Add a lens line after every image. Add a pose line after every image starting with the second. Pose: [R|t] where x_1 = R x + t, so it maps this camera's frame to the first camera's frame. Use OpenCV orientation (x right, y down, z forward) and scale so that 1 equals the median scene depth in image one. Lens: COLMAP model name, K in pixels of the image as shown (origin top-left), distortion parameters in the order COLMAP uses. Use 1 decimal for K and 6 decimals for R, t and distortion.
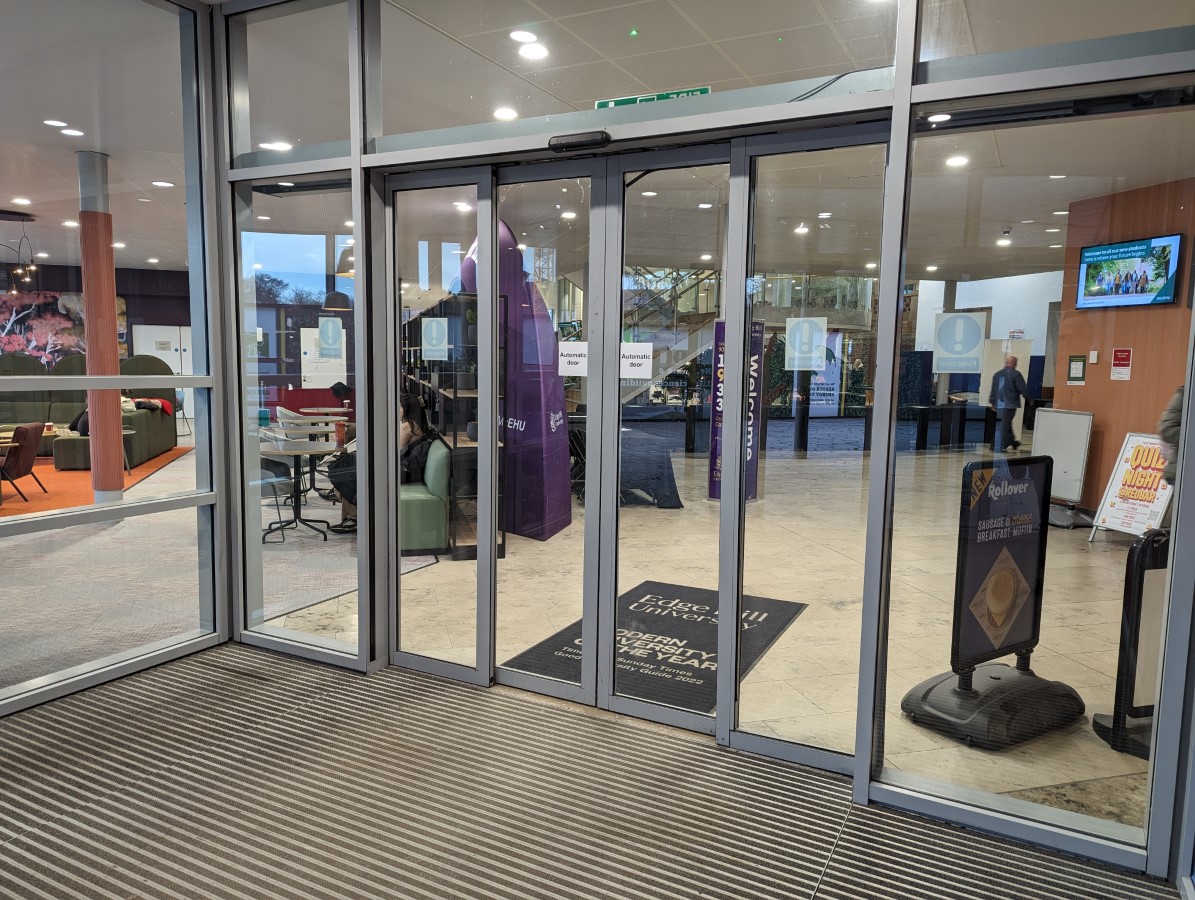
lens RADIAL K [[832.9, 0, 597.5], [0, 832.9, 450.0], [0, 0, 1]] dist [0.083545, -0.080607]
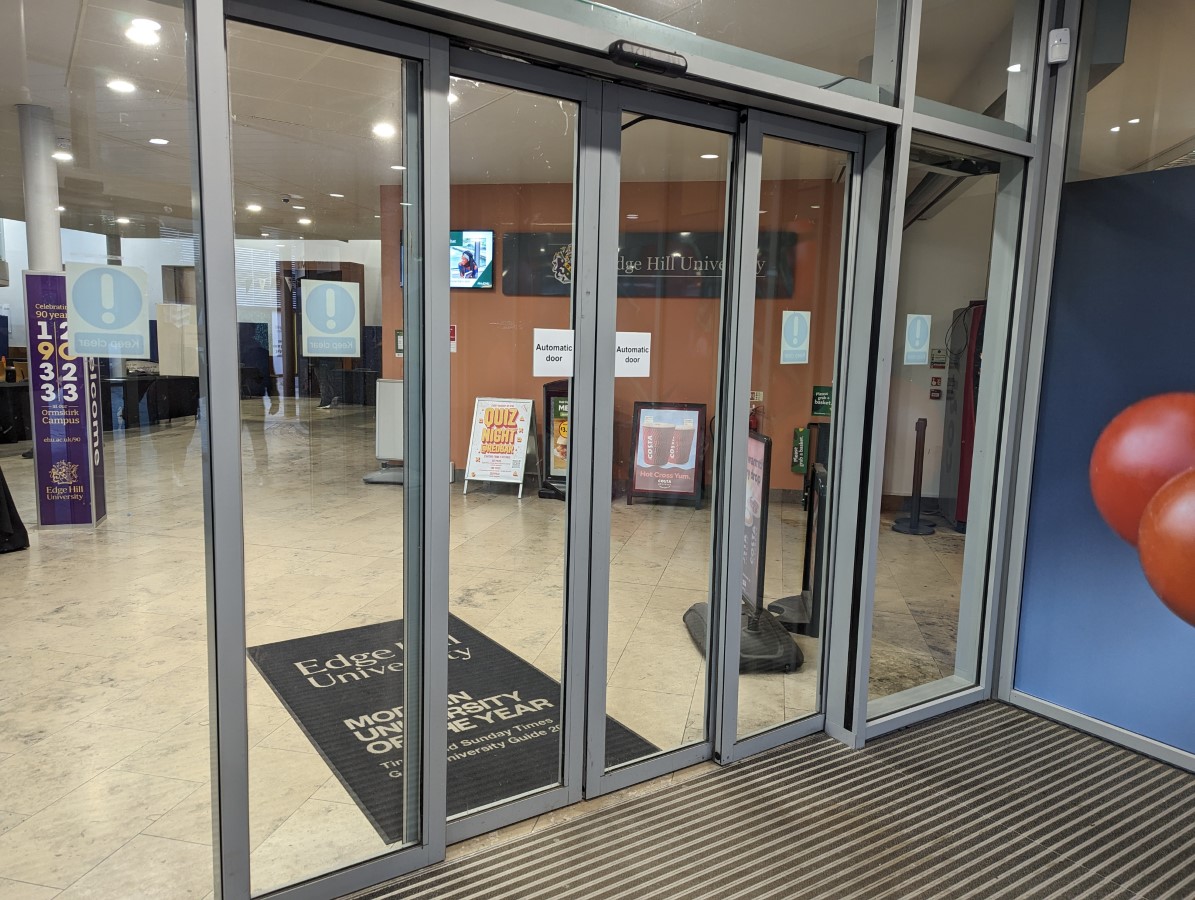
lens RADIAL K [[841.1, 0, 570.5], [0, 841.1, 443.2], [0, 0, 1]] dist [0.072348, -0.058993]
pose [[0.485353, -0.113190, 0.866960, -0.587449], [0.080810, 0.993148, 0.084425, -0.080799], [-0.870576, 0.029083, 0.491174, 0.552458]]
